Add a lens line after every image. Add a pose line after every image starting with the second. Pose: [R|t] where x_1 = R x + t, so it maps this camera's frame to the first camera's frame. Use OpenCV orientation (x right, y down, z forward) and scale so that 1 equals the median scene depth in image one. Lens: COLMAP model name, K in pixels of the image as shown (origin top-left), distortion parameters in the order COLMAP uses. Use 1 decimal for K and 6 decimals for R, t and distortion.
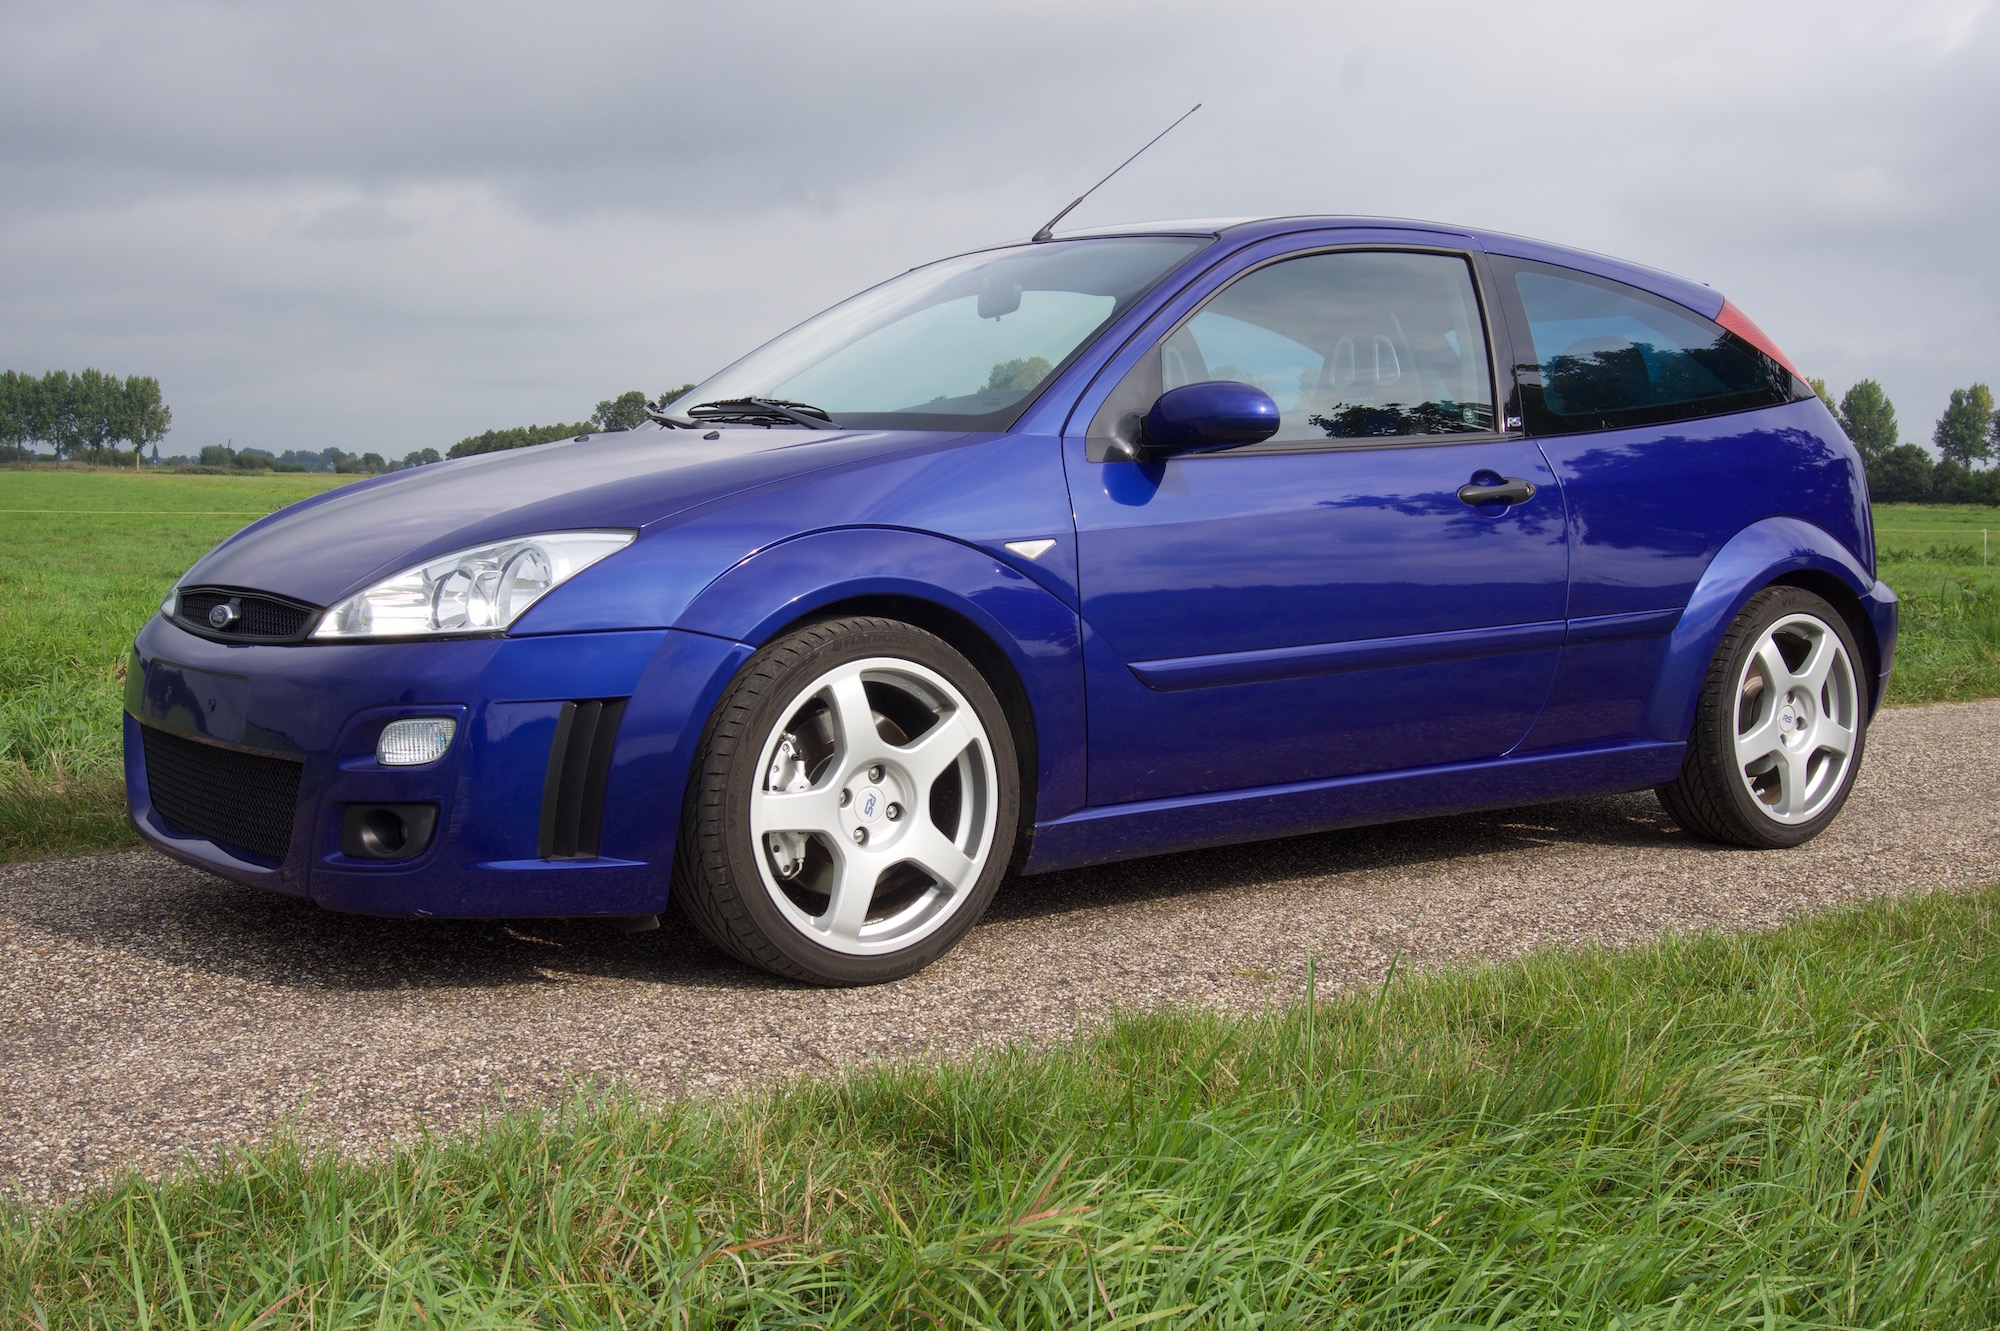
lens RADIAL K [[2278.5, 0, 1000.0], [0, 2278.5, 665.5], [0, 0, 1]] dist [0.010373, 0.017874]
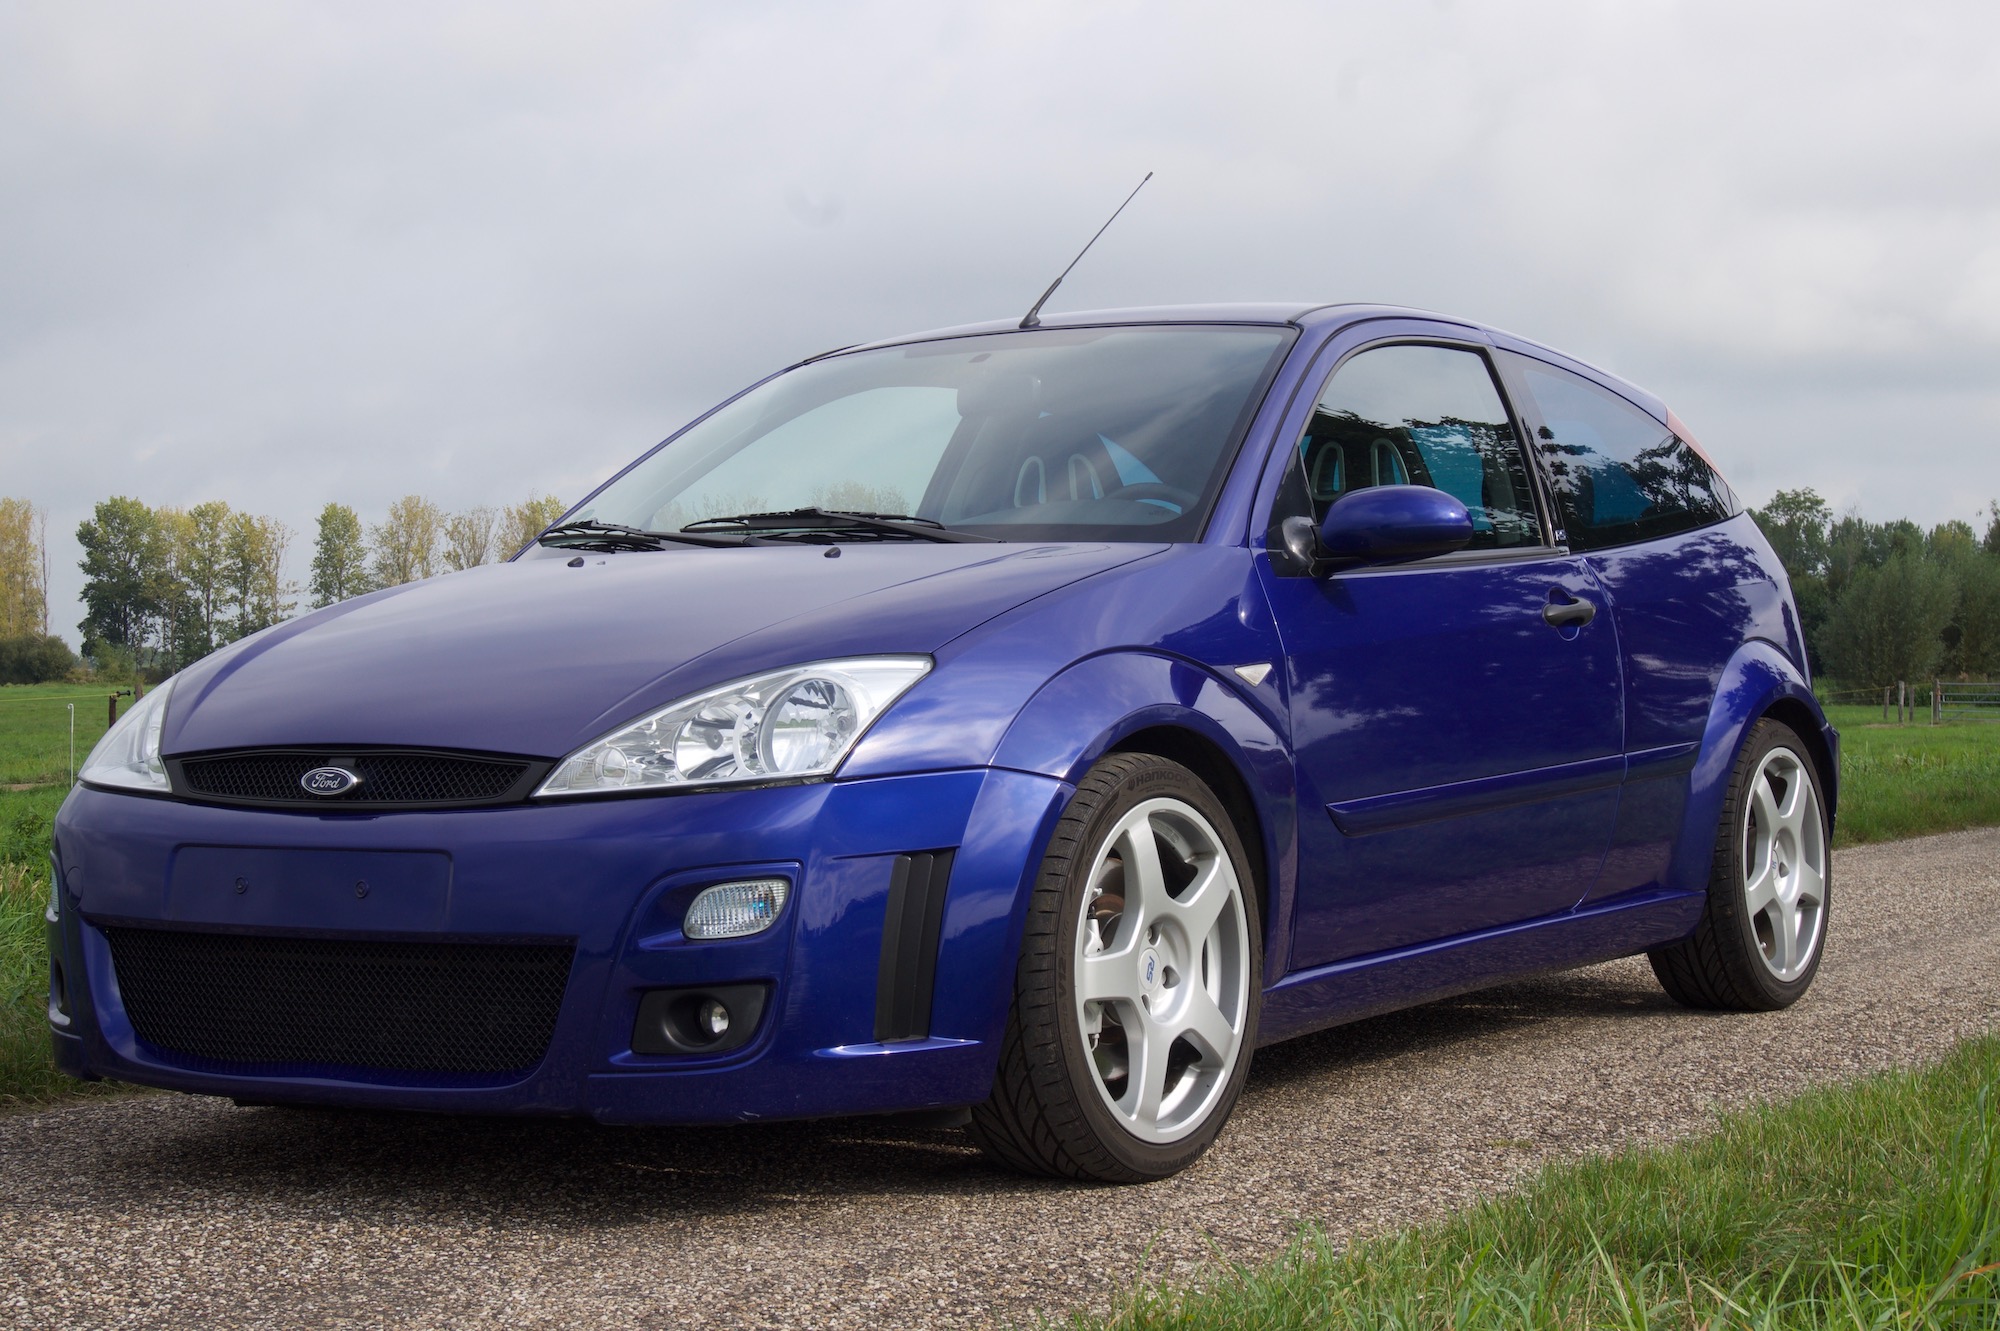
lens RADIAL K [[3217.2, 0, 1000.0], [0, 3217.2, 665.5], [0, 0, 1]] dist [0.017224, 0.015176]
pose [[0.941712, -0.021477, 0.335733, -0.486629], [0.048461, 0.996212, -0.072202, 0.029699], [-0.332911, 0.084264, 0.939186, -0.131507]]
